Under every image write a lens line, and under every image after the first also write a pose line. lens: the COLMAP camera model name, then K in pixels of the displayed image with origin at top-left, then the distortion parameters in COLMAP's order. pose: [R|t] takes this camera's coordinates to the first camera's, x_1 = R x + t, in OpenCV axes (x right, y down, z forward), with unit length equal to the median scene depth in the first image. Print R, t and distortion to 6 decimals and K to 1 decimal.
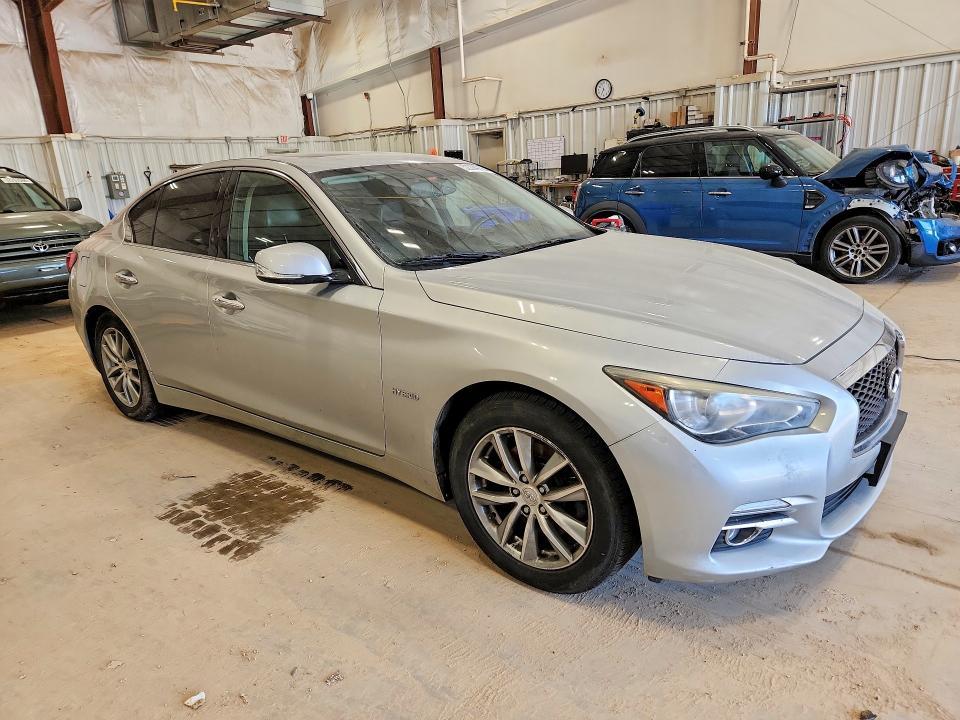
lens RADIAL K [[667.3, 0, 480.0], [0, 667.3, 360.0], [0, 0, 1]] dist [0.003680, 0.000351]
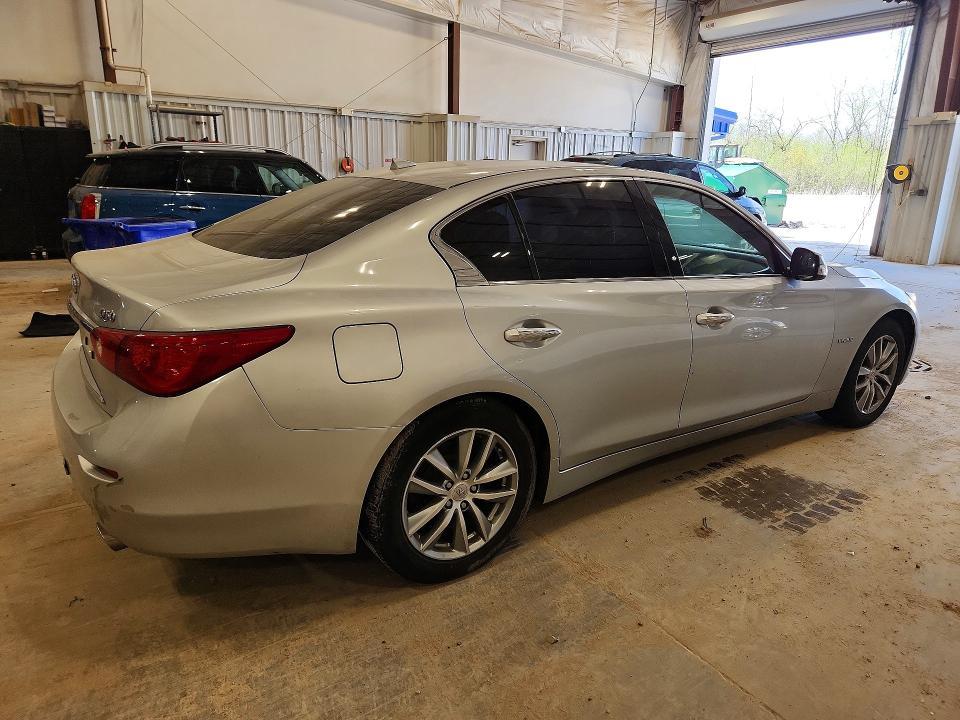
lens RADIAL K [[654.6, 0, 480.0], [0, 654.6, 360.0], [0, 0, 1]] dist [-0.003164, -0.000667]
pose [[0.268156, -0.192193, 0.944010, -1.332630], [0.212866, 0.967499, 0.136508, -0.223598], [-0.939564, 0.164342, 0.300352, 1.006411]]
